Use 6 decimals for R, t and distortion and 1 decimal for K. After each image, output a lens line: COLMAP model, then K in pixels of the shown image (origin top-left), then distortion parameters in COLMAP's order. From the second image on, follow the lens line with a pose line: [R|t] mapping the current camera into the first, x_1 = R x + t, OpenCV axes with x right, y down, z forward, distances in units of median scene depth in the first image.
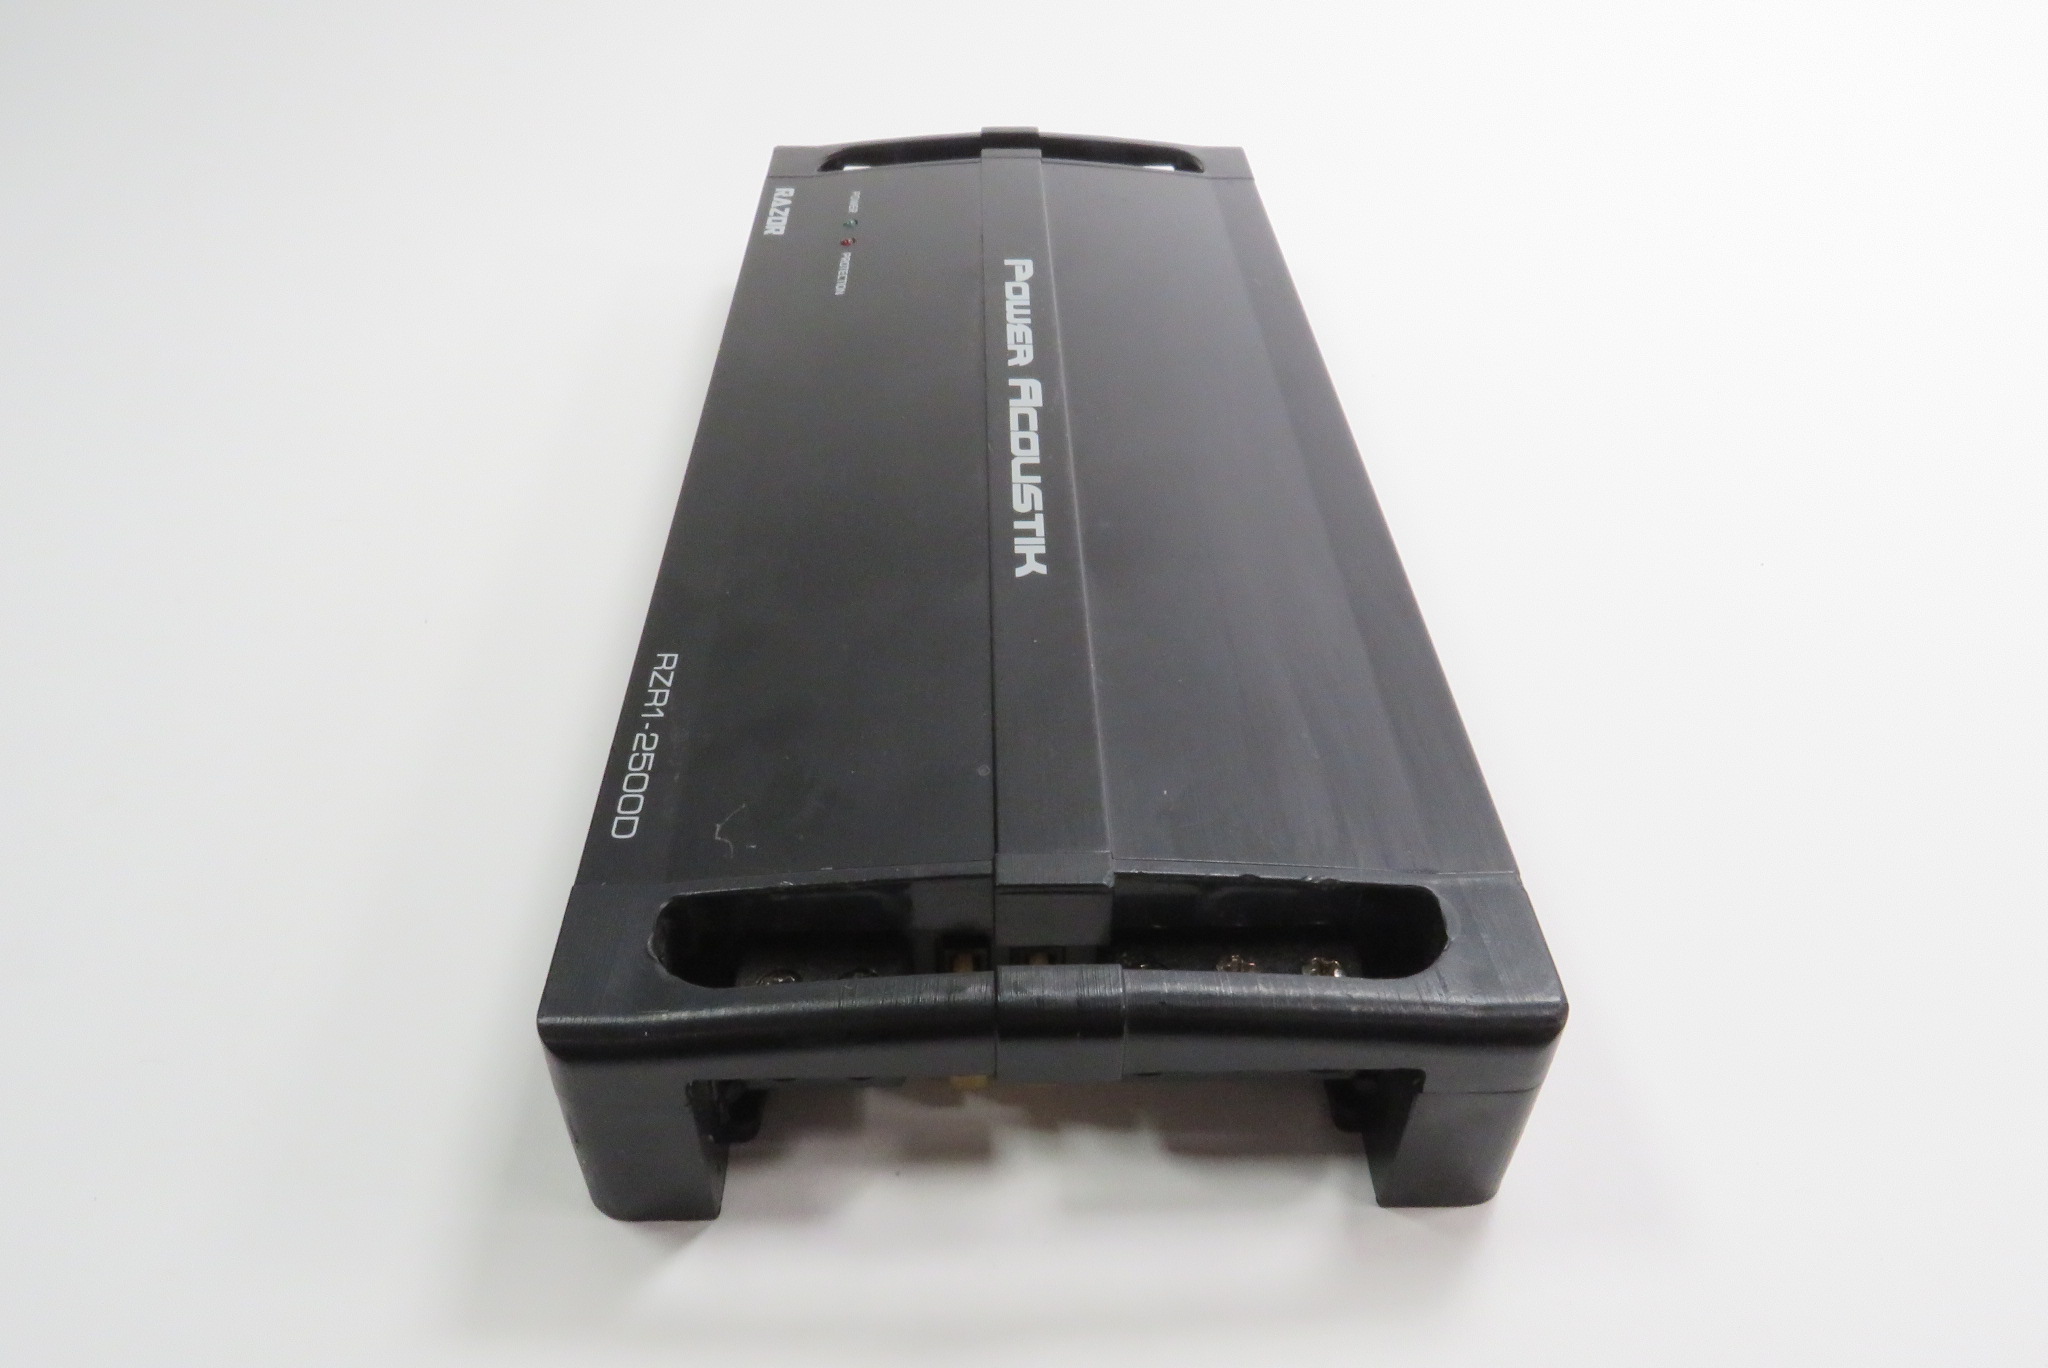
lens RADIAL K [[1405.8, 0, 1024.0], [0, 1405.8, 684.0], [0, 0, 1]] dist [0.002577, 0.000569]
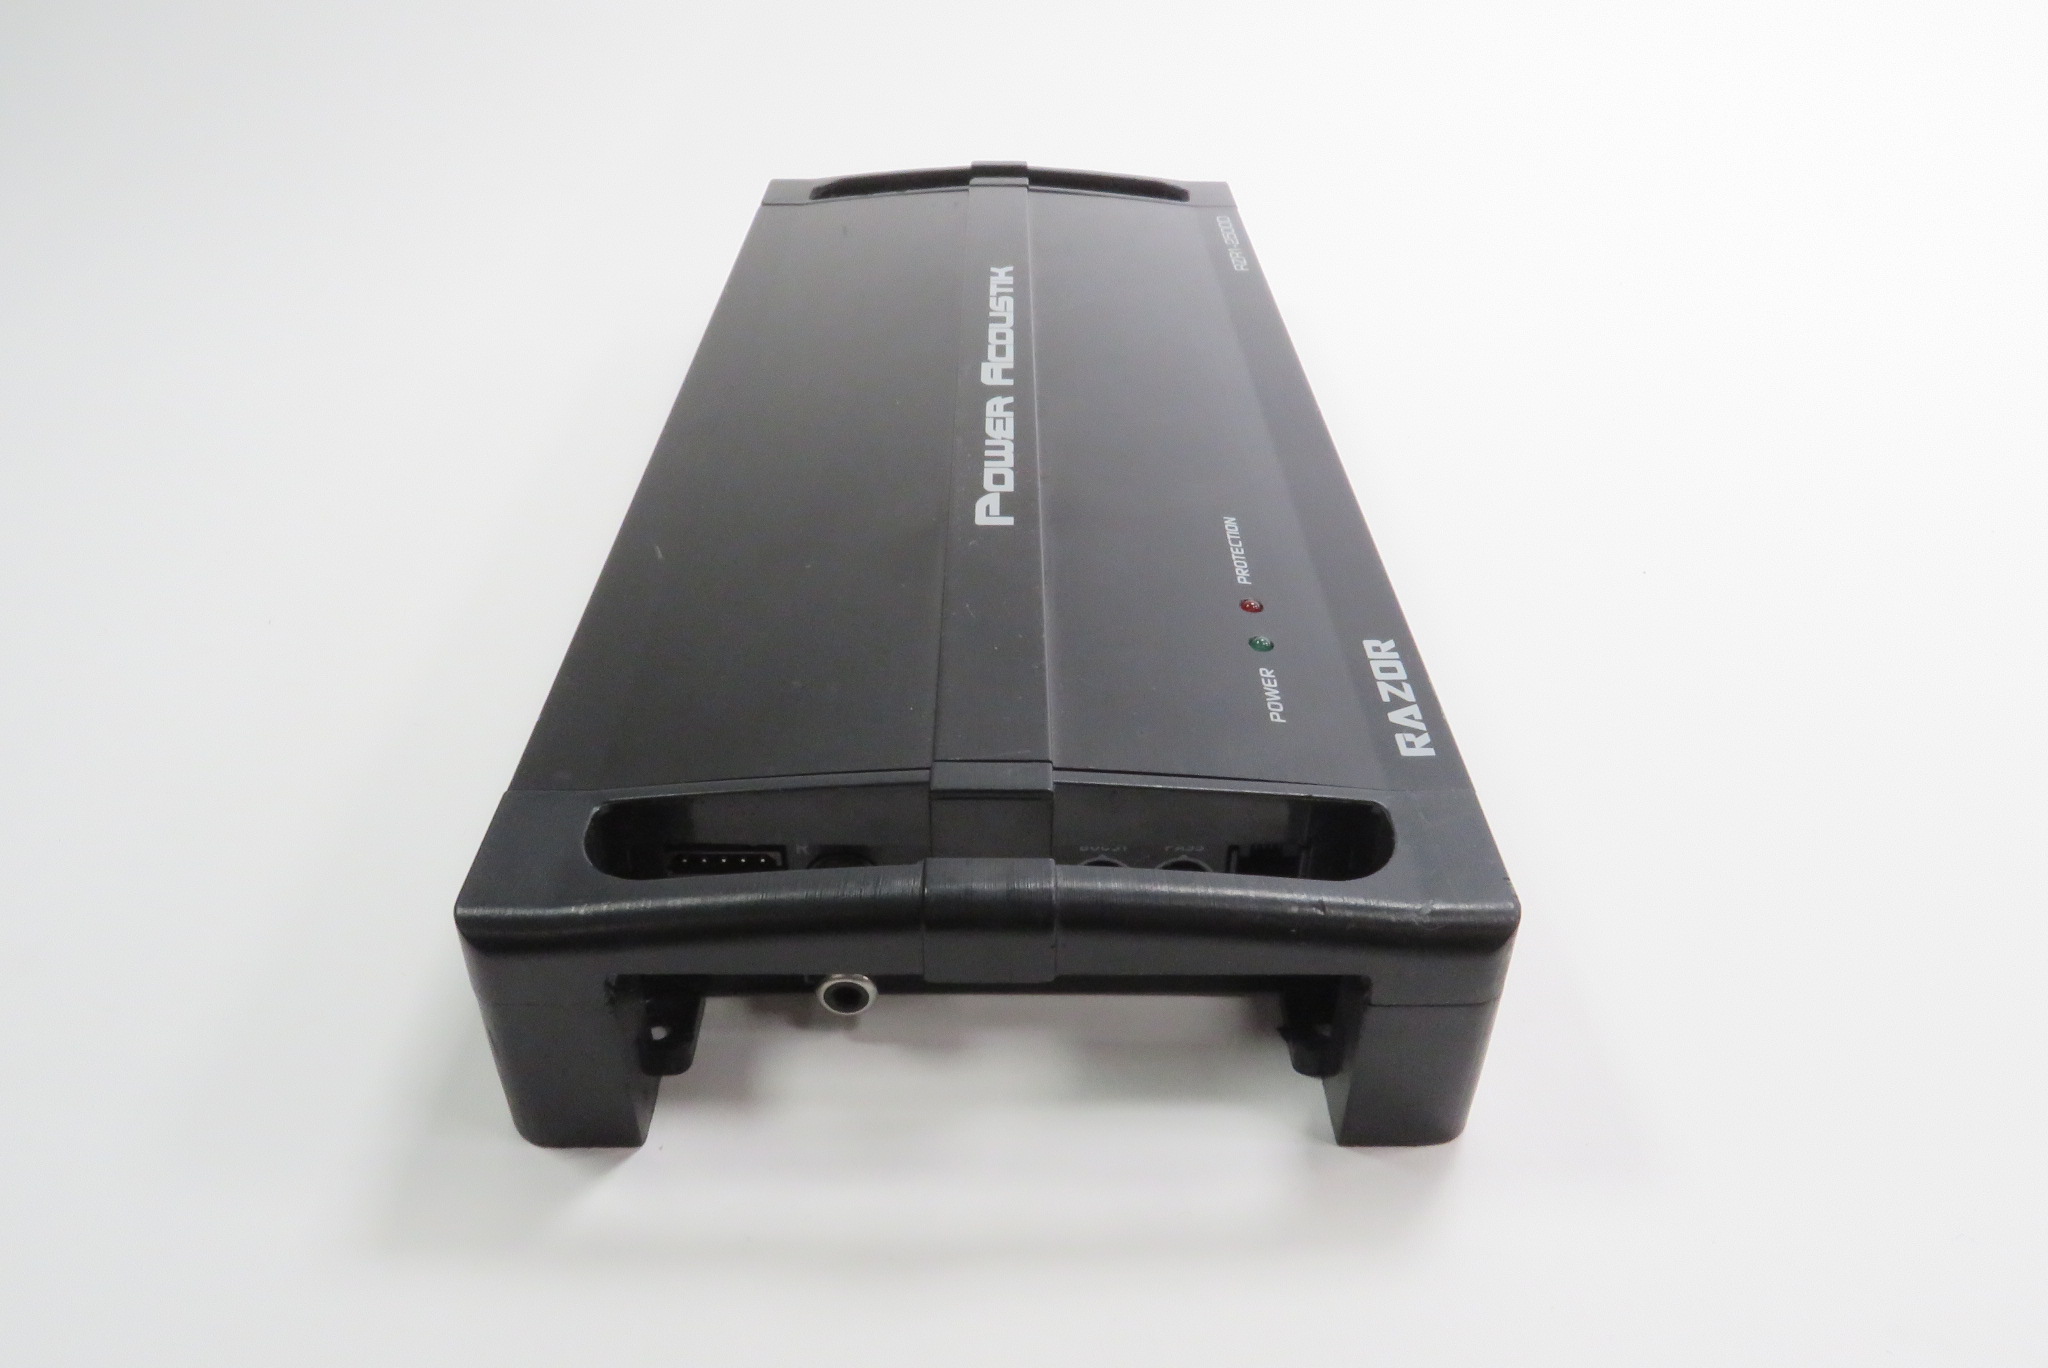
lens RADIAL K [[1405.8, 0, 1024.0], [0, 1405.8, 684.0], [0, 0, 1]] dist [0.002577, 0.000569]
pose [[0.999566, -0.001187, -0.029445, 0.074908], [-0.001541, 0.995715, -0.092458, 0.162088], [0.029429, 0.092463, 0.995281, 0.018303]]
